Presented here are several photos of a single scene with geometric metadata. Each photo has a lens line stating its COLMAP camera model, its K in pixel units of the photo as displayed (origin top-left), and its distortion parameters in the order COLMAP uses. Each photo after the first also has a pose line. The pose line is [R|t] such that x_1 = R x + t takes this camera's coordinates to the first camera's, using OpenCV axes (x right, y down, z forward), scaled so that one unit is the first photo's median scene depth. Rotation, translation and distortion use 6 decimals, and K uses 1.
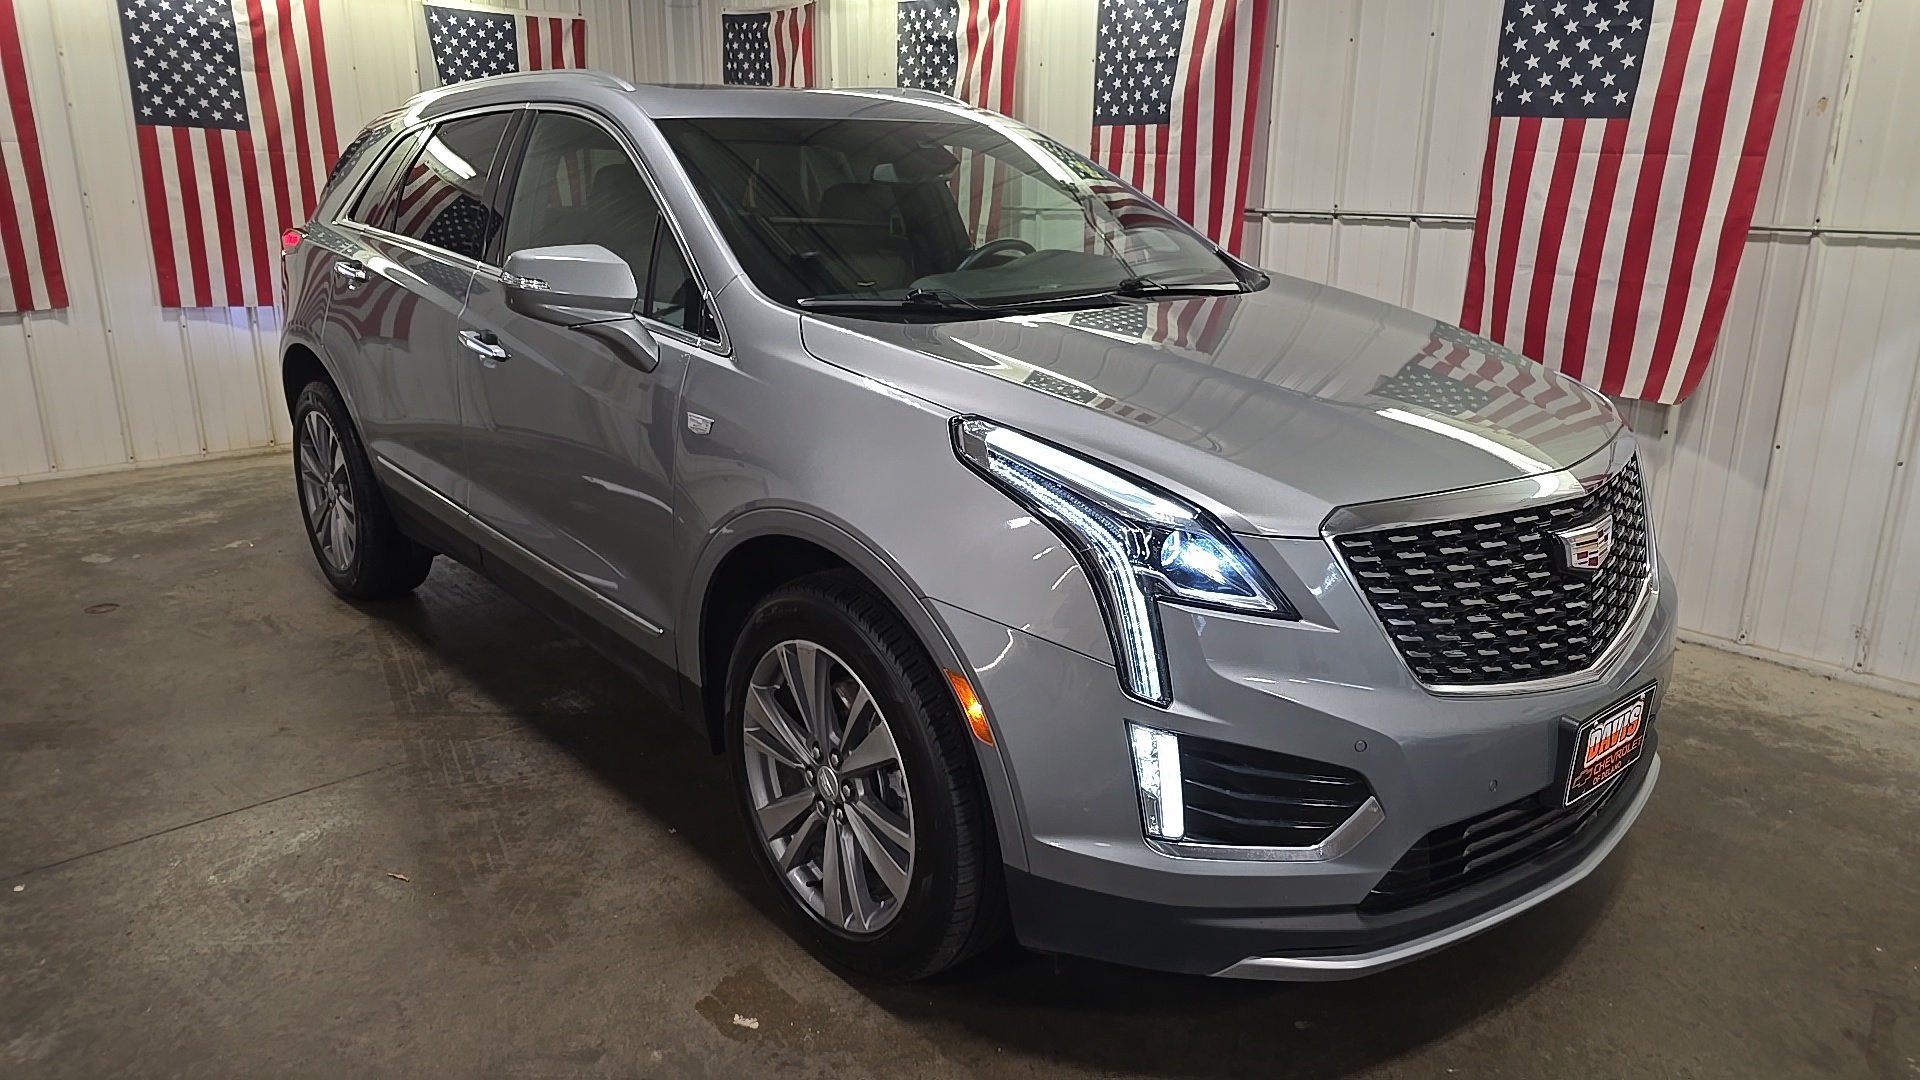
lens RADIAL K [[1287.9, 0, 960.0], [0, 1287.9, 540.0], [0, 0, 1]] dist [0.058071, -0.052846]
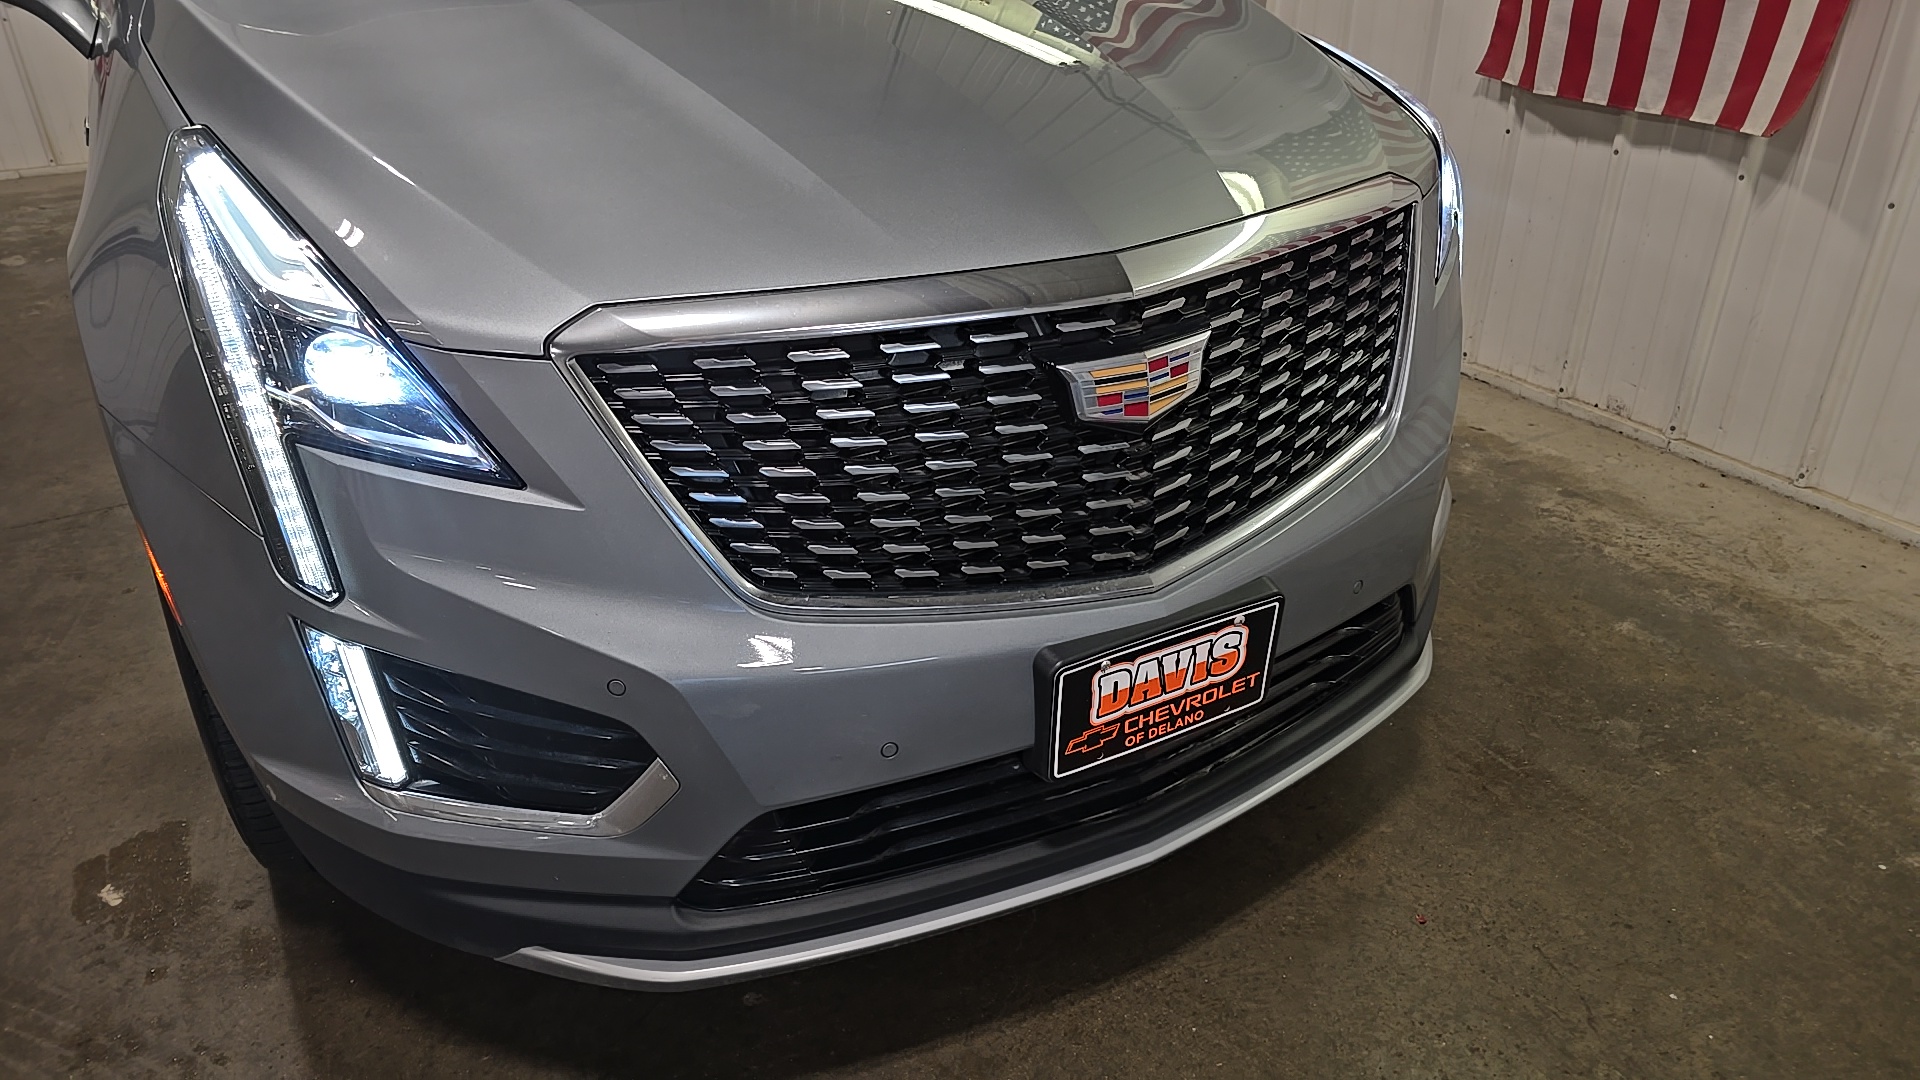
lens RADIAL K [[1287.9, 0, 960.0], [0, 1287.9, 540.0], [0, 0, 1]] dist [0.058071, -0.052846]
pose [[0.978079, 0.083124, -0.190923, 0.527959], [-0.040646, 0.975444, 0.216464, -0.051748], [0.204228, -0.203959, 0.957440, 0.388454]]
